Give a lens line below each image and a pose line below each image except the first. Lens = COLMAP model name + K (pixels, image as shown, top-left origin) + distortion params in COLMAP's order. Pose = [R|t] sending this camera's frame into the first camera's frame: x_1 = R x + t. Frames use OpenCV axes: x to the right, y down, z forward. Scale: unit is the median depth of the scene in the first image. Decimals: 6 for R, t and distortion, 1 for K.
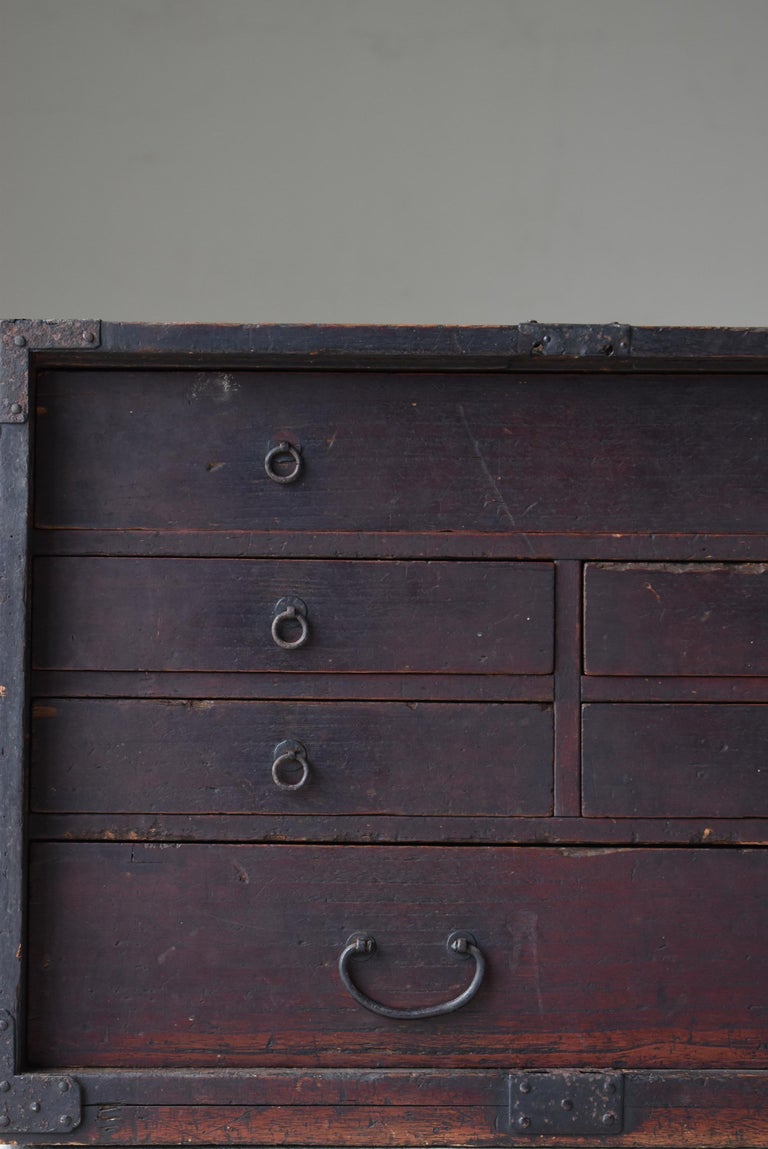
lens RADIAL K [[2613.7, 0, 384.0], [0, 2613.7, 574.5], [0, 0, 1]] dist [0.062612, 0.028347]
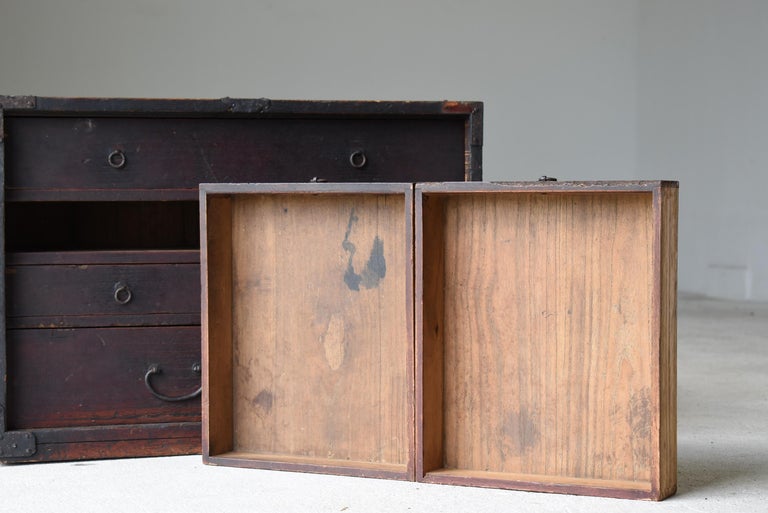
lens RADIAL K [[1747.0, 0, 384.0], [0, 1747.0, 256.5], [0, 0, 1]] dist [0.062612, 0.028347]
pose [[0.967351, -0.019021, 0.252727, -0.199908], [0.002851, 0.997933, 0.064193, -0.055329], [-0.253425, -0.061377, 0.965406, -0.521570]]
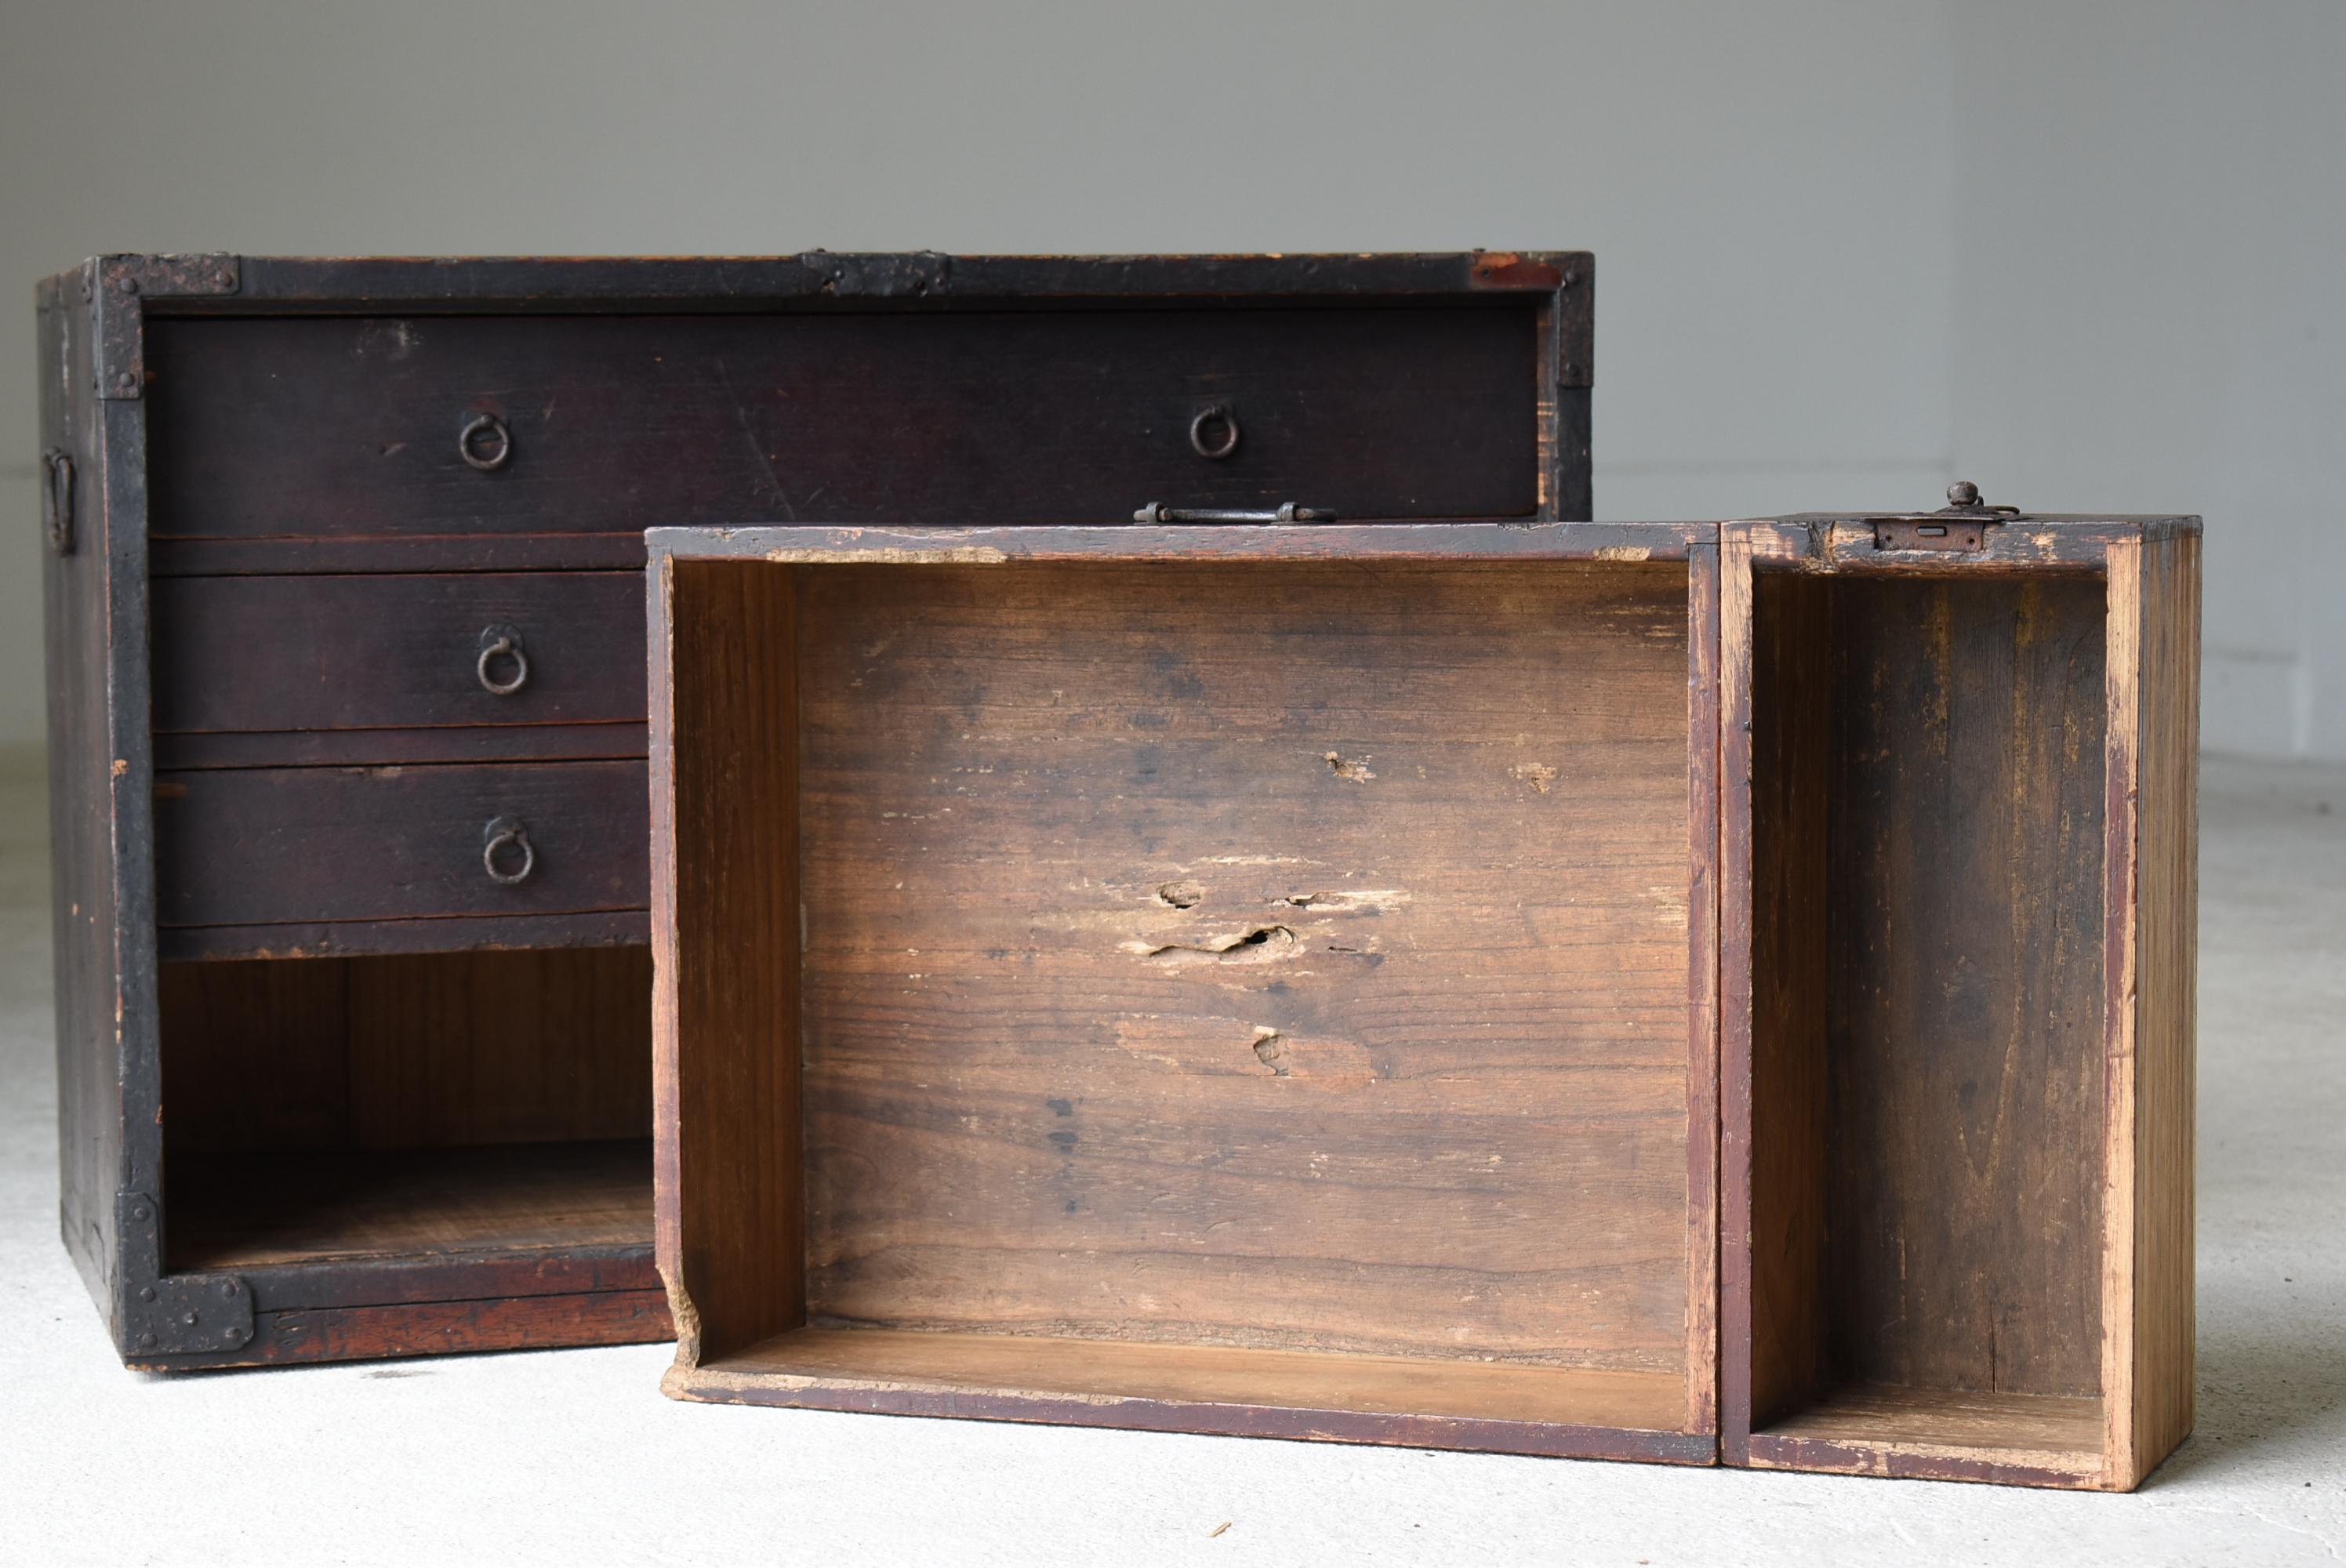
lens RADIAL K [[5336.2, 0, 1173.0], [0, 5336.2, 784.0], [0, 0, 1]] dist [0.062612, 0.028347]
pose [[0.965090, -0.036015, 0.259431, -0.247783], [0.009334, 0.994601, 0.103351, -0.101586], [-0.261752, -0.097321, 0.960216, -0.511785]]
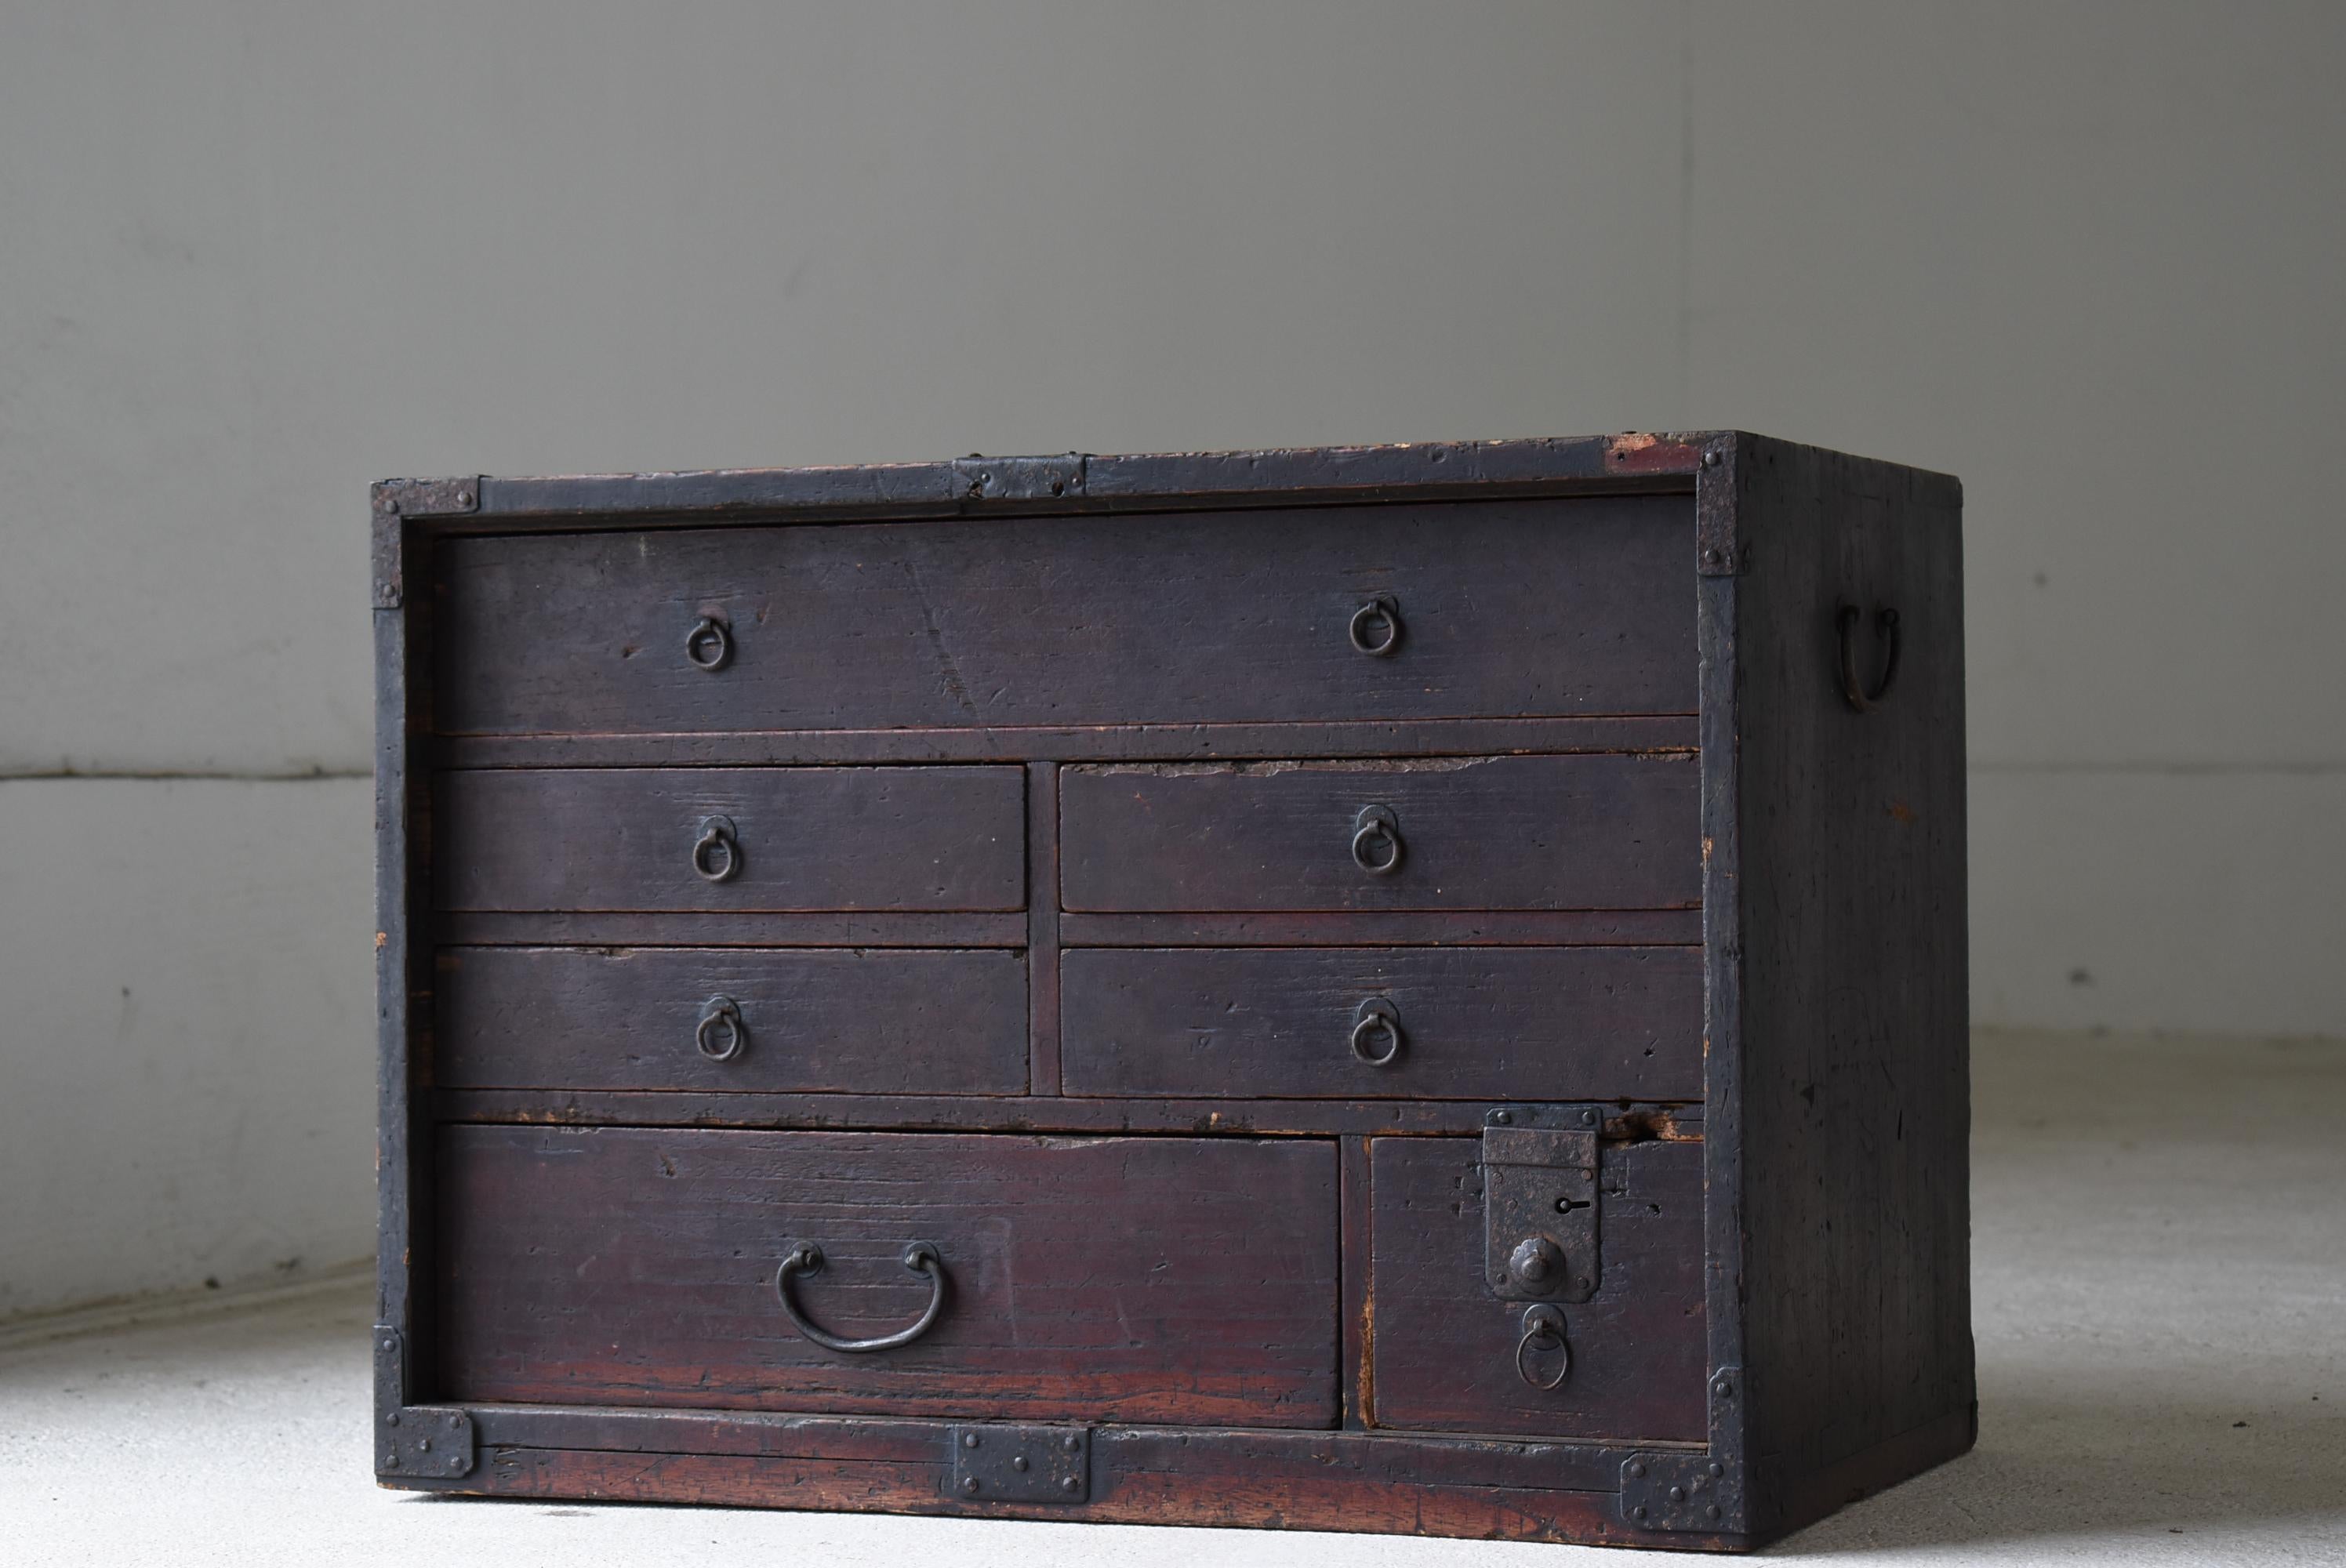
lens RADIAL K [[5336.2, 0, 1173.0], [0, 5336.2, 784.0], [0, 0, 1]] dist [0.062612, 0.028347]
pose [[0.921500, -0.017366, -0.387991, 0.718270], [0.031716, 0.999028, 0.030613, -0.046119], [0.387082, -0.040516, 0.921155, -0.429537]]
